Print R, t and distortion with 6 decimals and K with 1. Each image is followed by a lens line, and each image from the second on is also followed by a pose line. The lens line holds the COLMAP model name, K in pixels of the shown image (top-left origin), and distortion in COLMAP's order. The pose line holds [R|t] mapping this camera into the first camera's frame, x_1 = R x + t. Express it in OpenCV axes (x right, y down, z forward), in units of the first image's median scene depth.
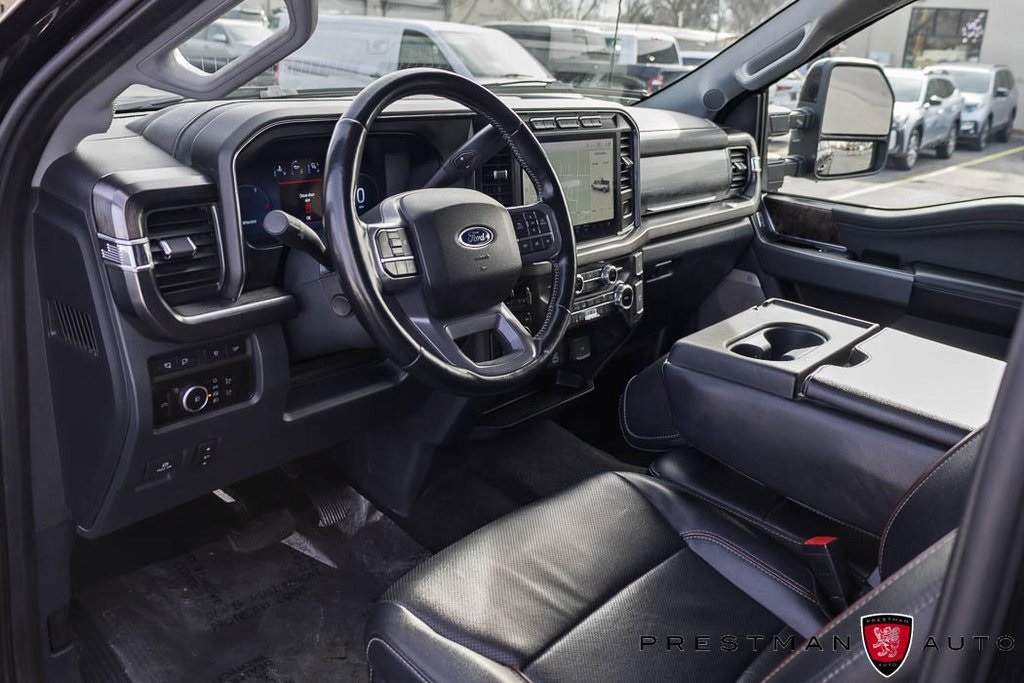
lens RADIAL K [[871.0, 0, 521.3], [0, 871.0, 332.4], [0, 0, 1]] dist [0.009520, 0.003258]
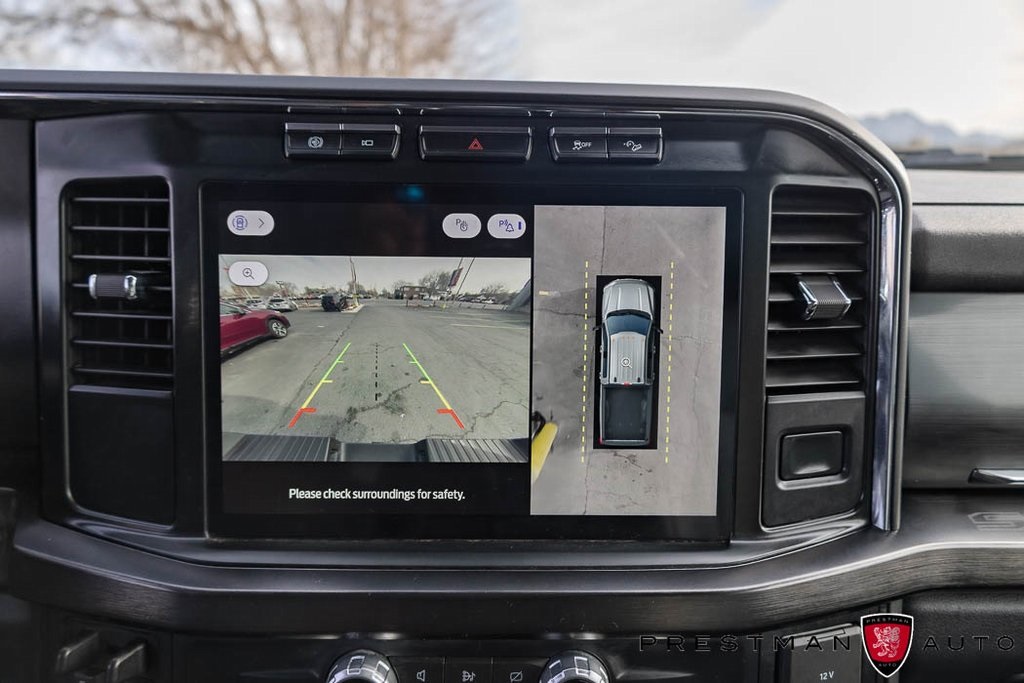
lens RADIAL K [[677.9, 0, 517.0], [0, 677.9, 342.5], [0, 0, 1]] dist [0.019429, -0.012557]
pose [[0.652947, 0.087855, -0.752291, 0.226228], [-0.210070, 0.975288, -0.068432, -0.146306], [0.727689, 0.202716, 0.655267, 0.791981]]
